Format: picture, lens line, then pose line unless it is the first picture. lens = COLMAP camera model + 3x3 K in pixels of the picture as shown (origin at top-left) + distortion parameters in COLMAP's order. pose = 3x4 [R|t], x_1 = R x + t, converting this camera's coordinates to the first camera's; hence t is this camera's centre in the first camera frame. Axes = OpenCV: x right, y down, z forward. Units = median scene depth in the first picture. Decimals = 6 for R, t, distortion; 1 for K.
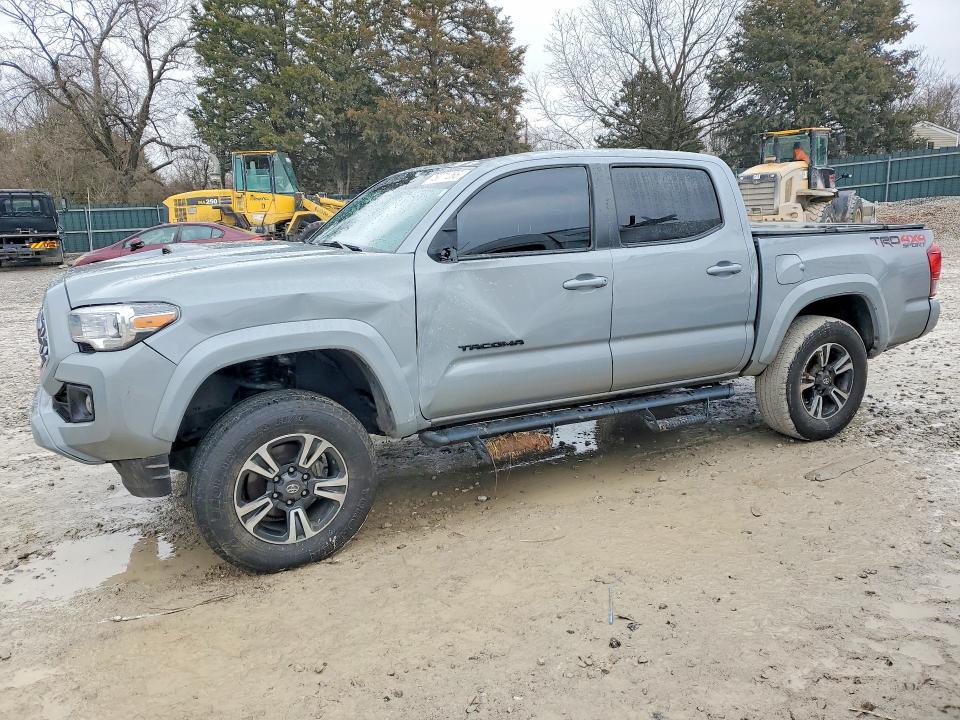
lens RADIAL K [[750.7, 0, 480.0], [0, 750.7, 360.0], [0, 0, 1]] dist [0.027228, -0.013475]
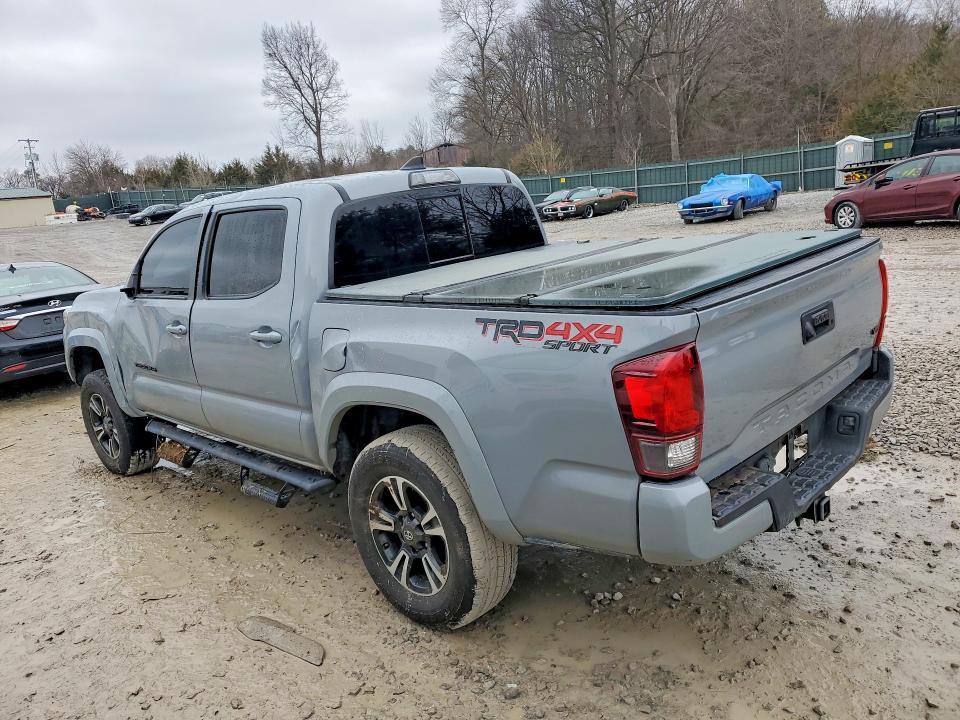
lens RADIAL K [[750.7, 0, 480.0], [0, 750.7, 360.0], [0, 0, 1]] dist [0.027228, -0.013475]
pose [[0.300512, 0.202866, -0.931954, 1.040957], [-0.084002, 0.978951, 0.186009, -0.238166], [0.950072, 0.022388, 0.311227, 0.866284]]
